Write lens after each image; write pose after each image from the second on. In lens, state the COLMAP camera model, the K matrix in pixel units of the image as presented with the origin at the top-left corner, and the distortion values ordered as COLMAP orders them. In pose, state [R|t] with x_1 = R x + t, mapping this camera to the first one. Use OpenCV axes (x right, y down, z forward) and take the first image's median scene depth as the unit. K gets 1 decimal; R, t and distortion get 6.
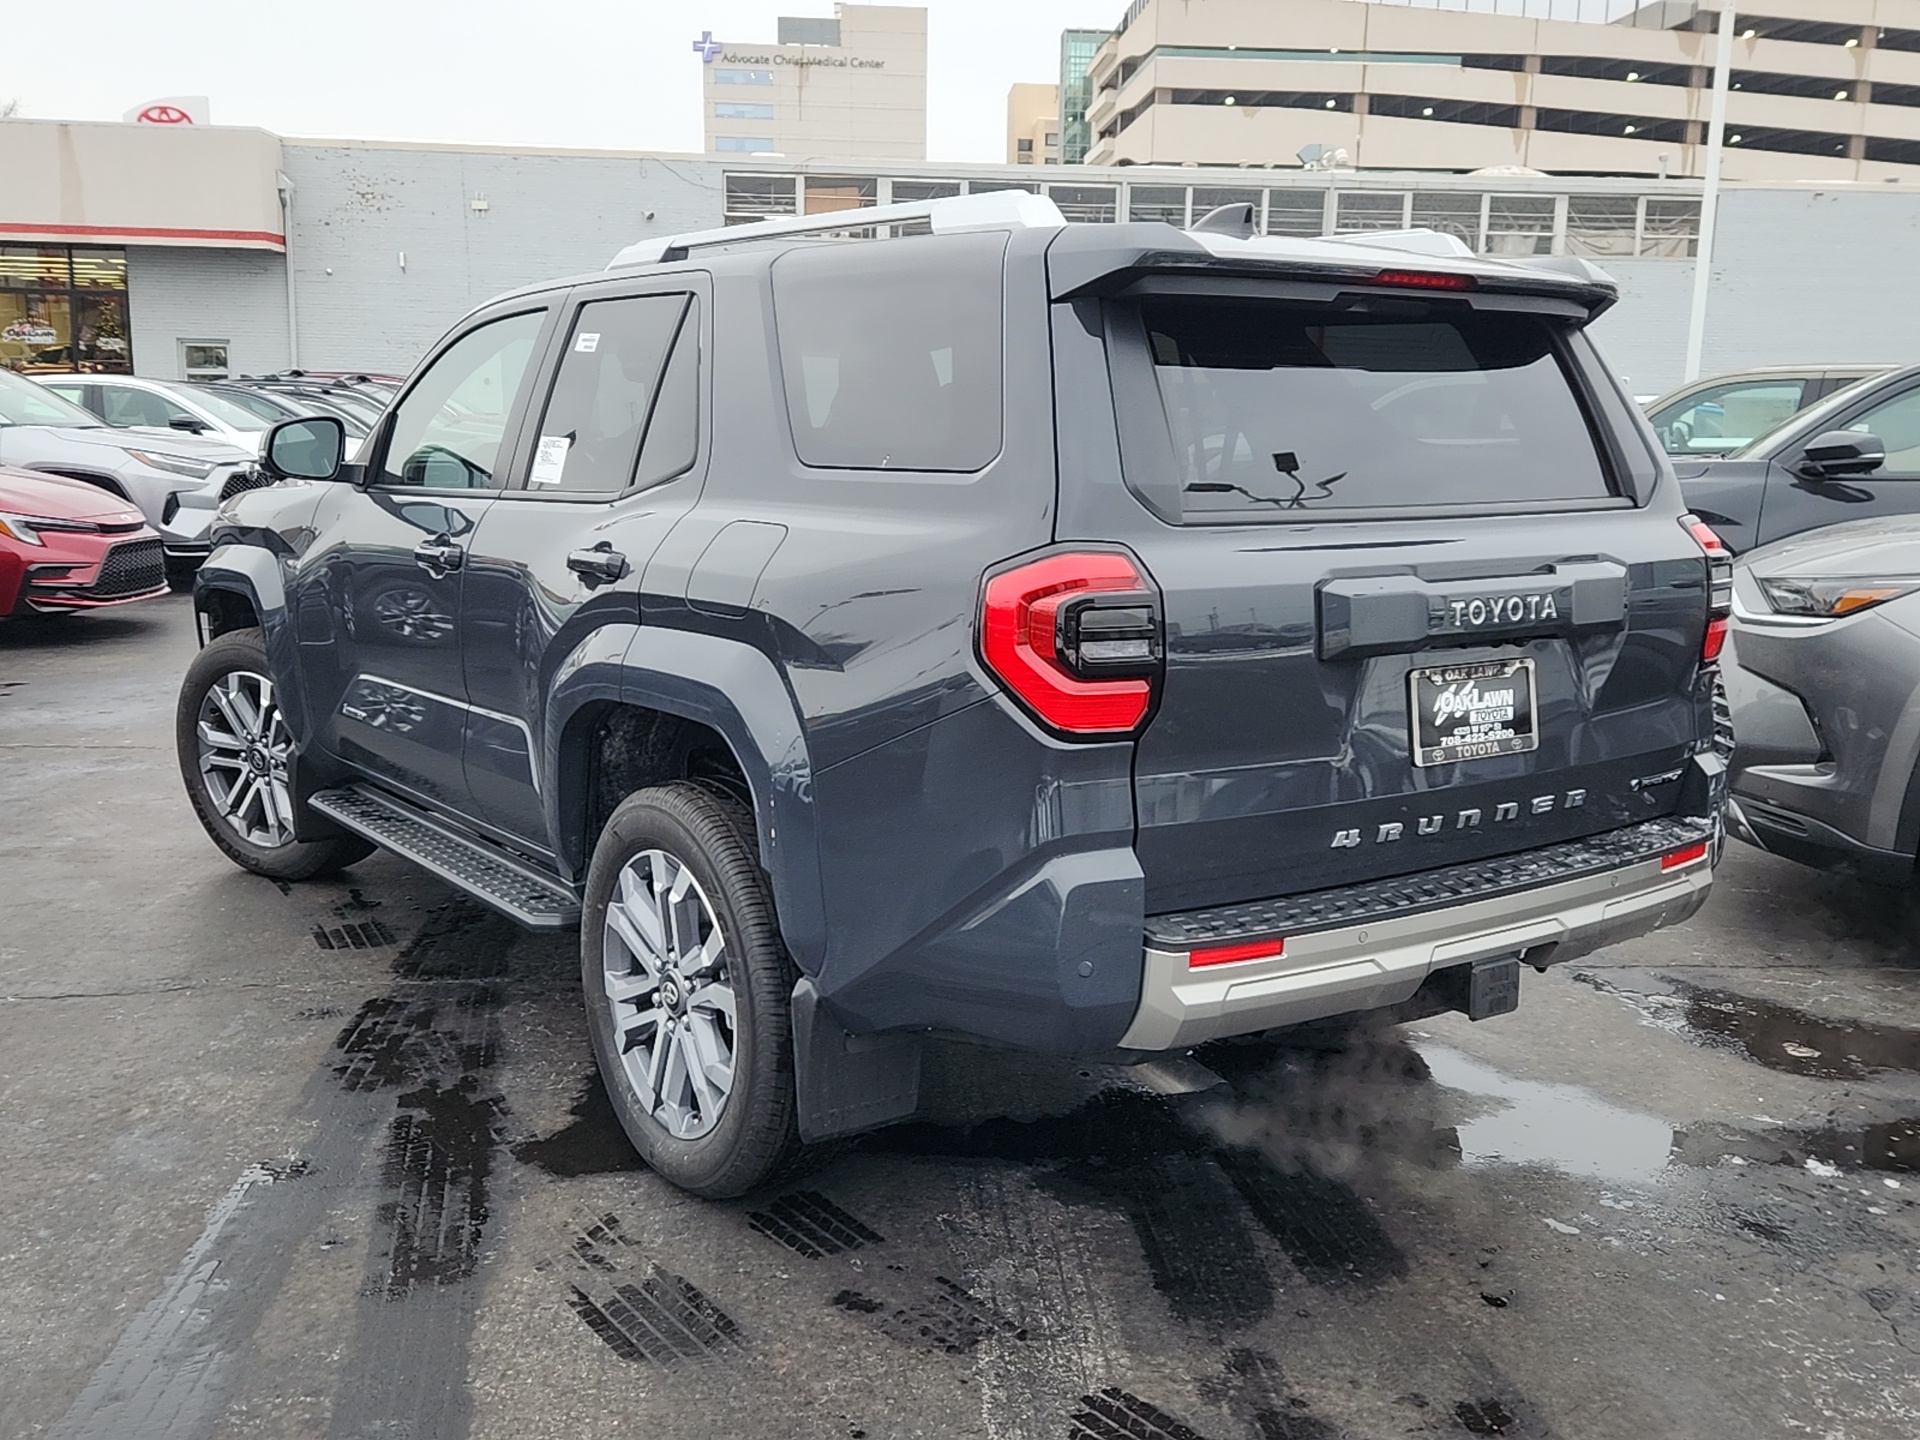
lens RADIAL K [[1860.1, 0, 960.7], [0, 1860.1, 743.4], [0, 0, 1]] dist [0.061693, -0.068050]
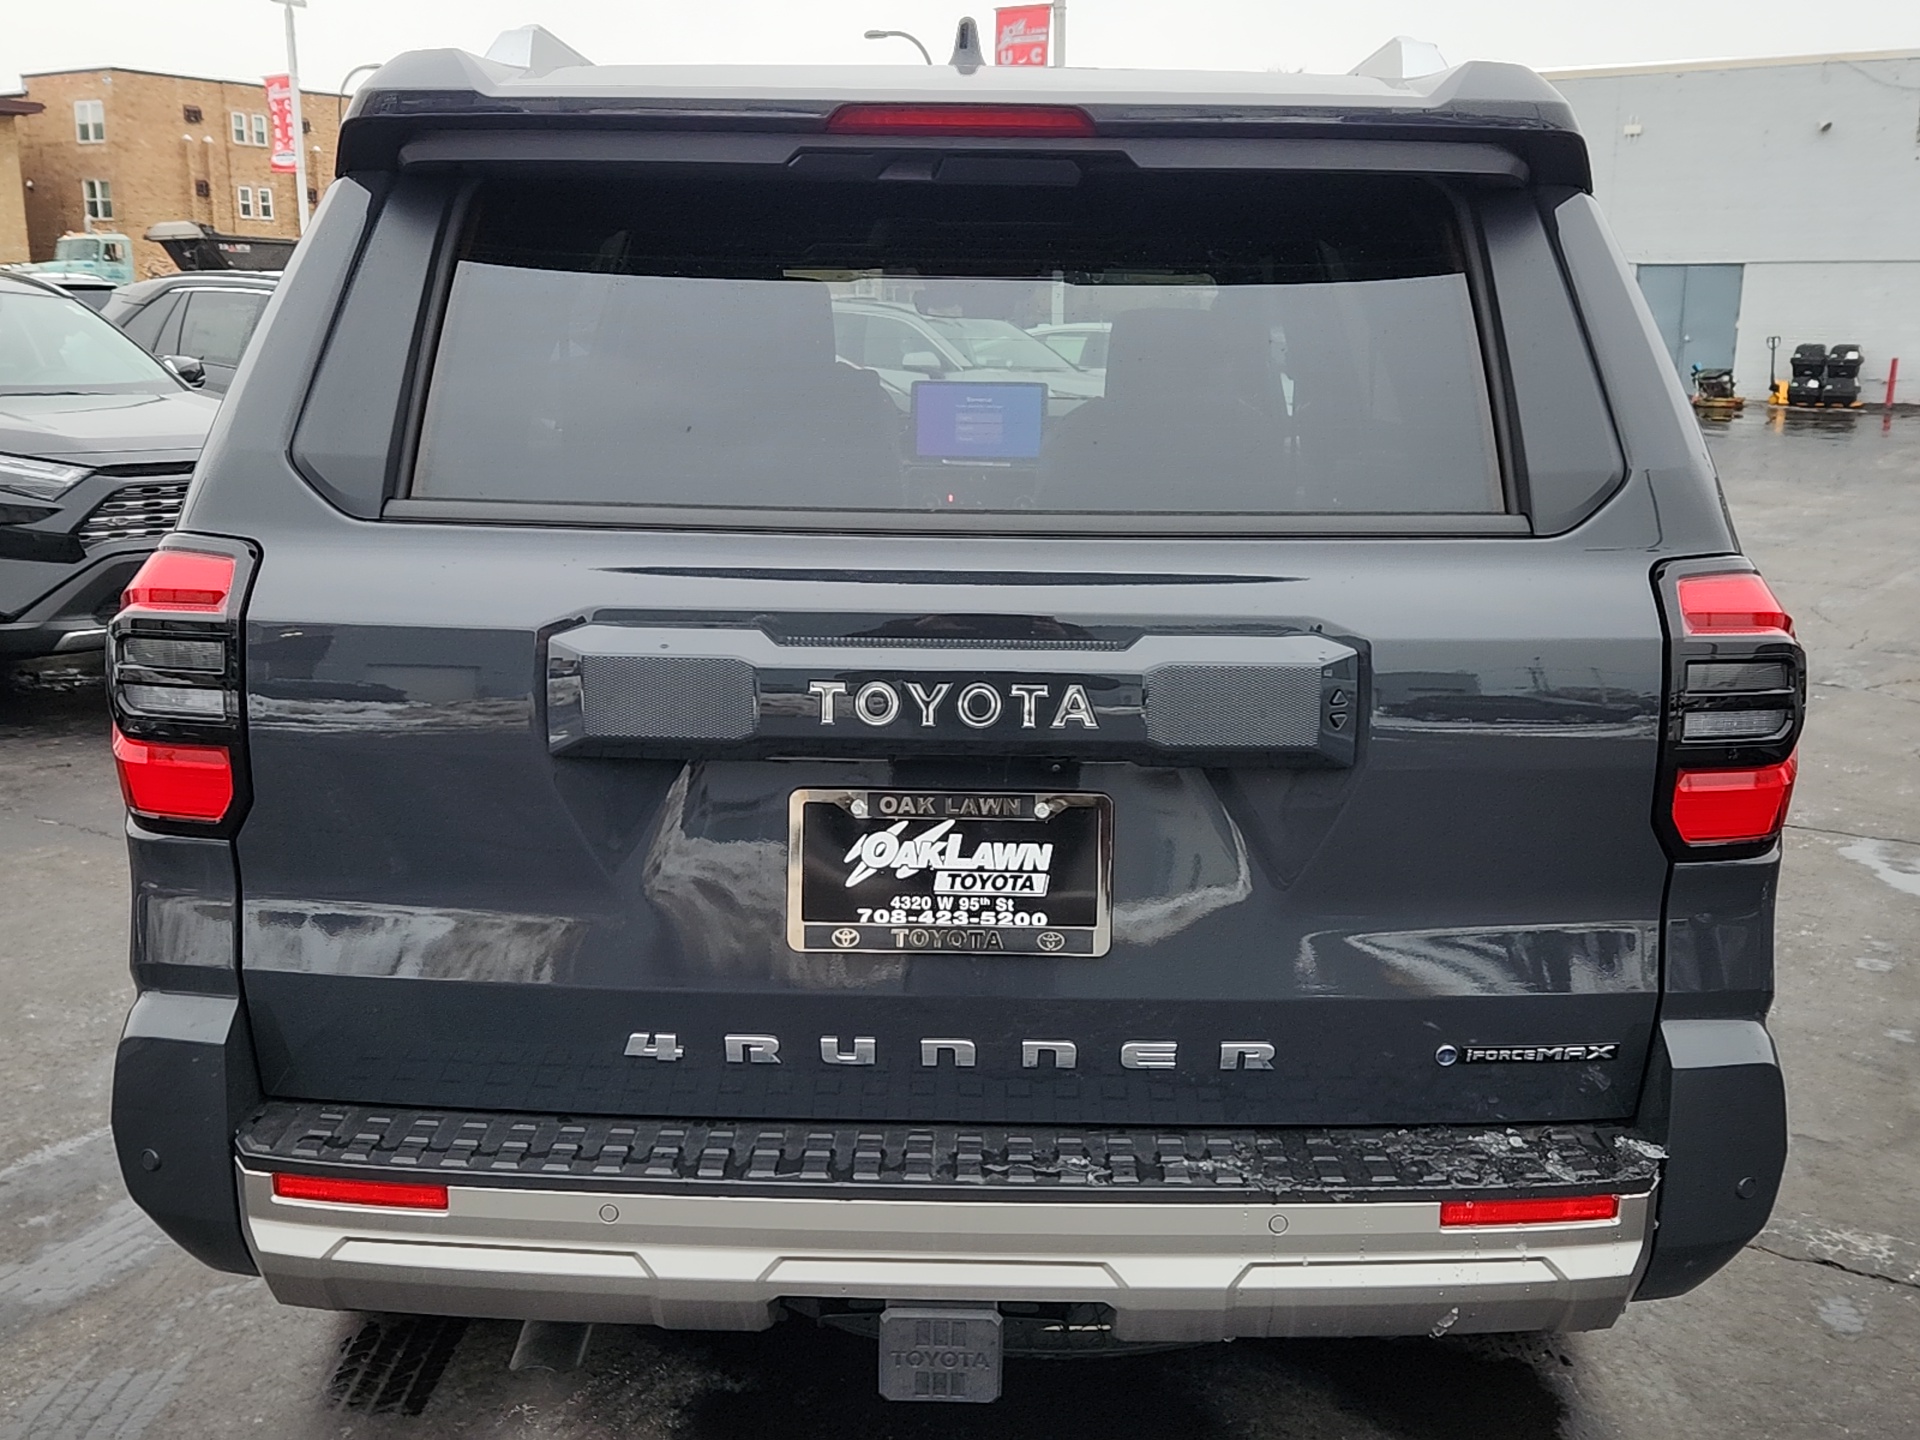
lens RADIAL K [[1830.5, 0, 960.0], [0, 1830.5, 720.0], [0, 0, 1]] dist [0.072846, -0.019827]
pose [[0.809002, 0.123794, -0.574622, 0.596583], [-0.110929, 0.992159, 0.057571, -0.096756], [0.577244, 0.017167, 0.816391, 0.540631]]
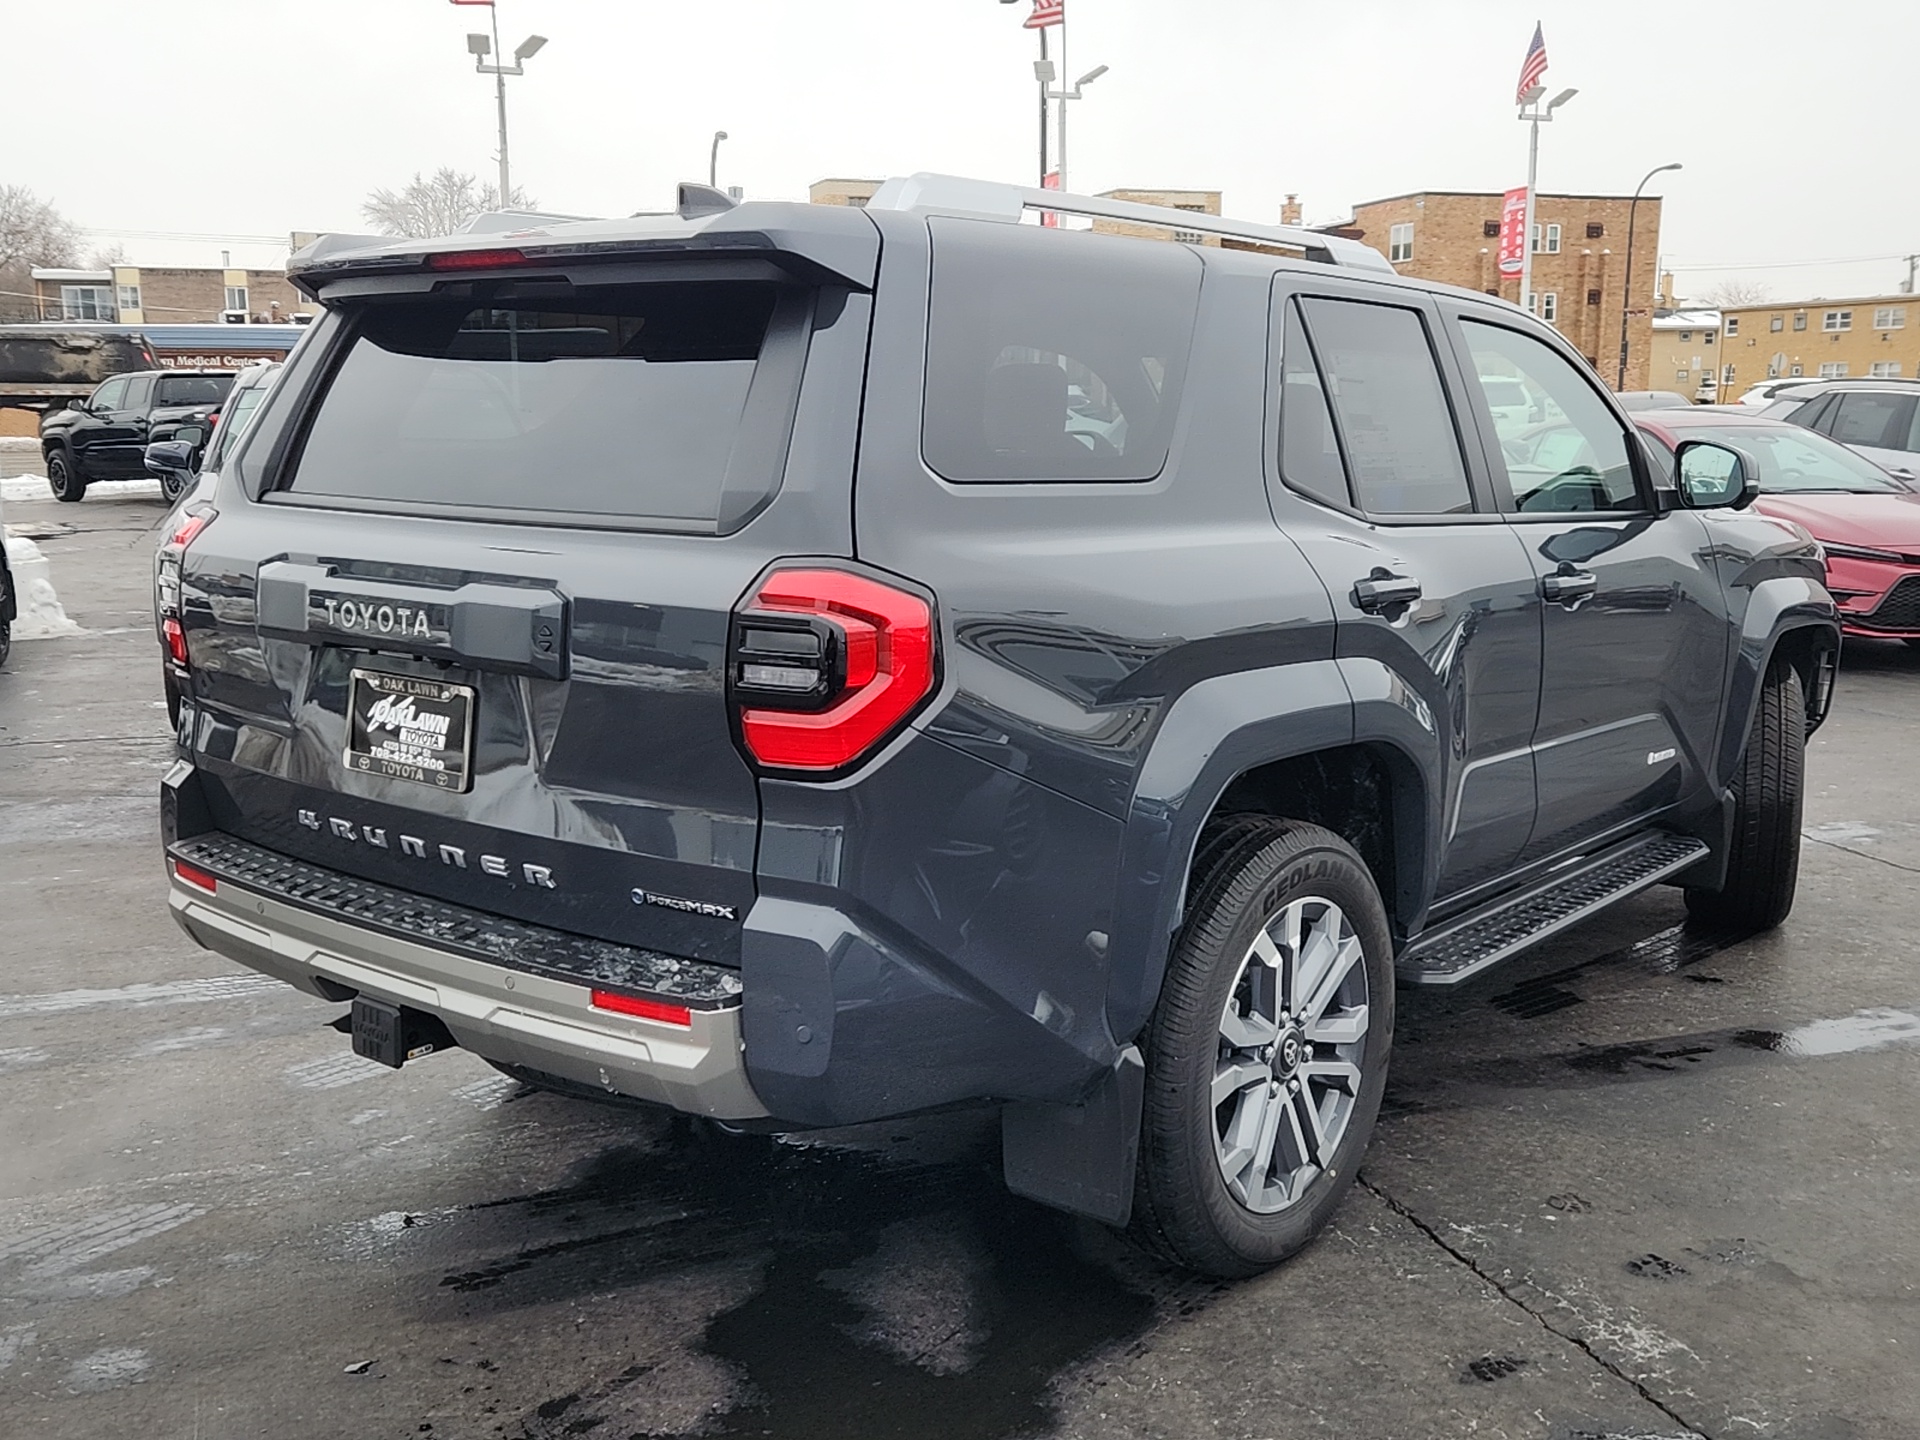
lens RADIAL K [[1860.1, 0, 960.7], [0, 1860.1, 743.4], [0, 0, 1]] dist [0.061693, -0.068050]
pose [[0.275042, 0.162250, -0.947643, 1.219392], [-0.180464, 0.976851, 0.114873, -0.164594], [0.944344, 0.139420, 0.297955, 0.984442]]
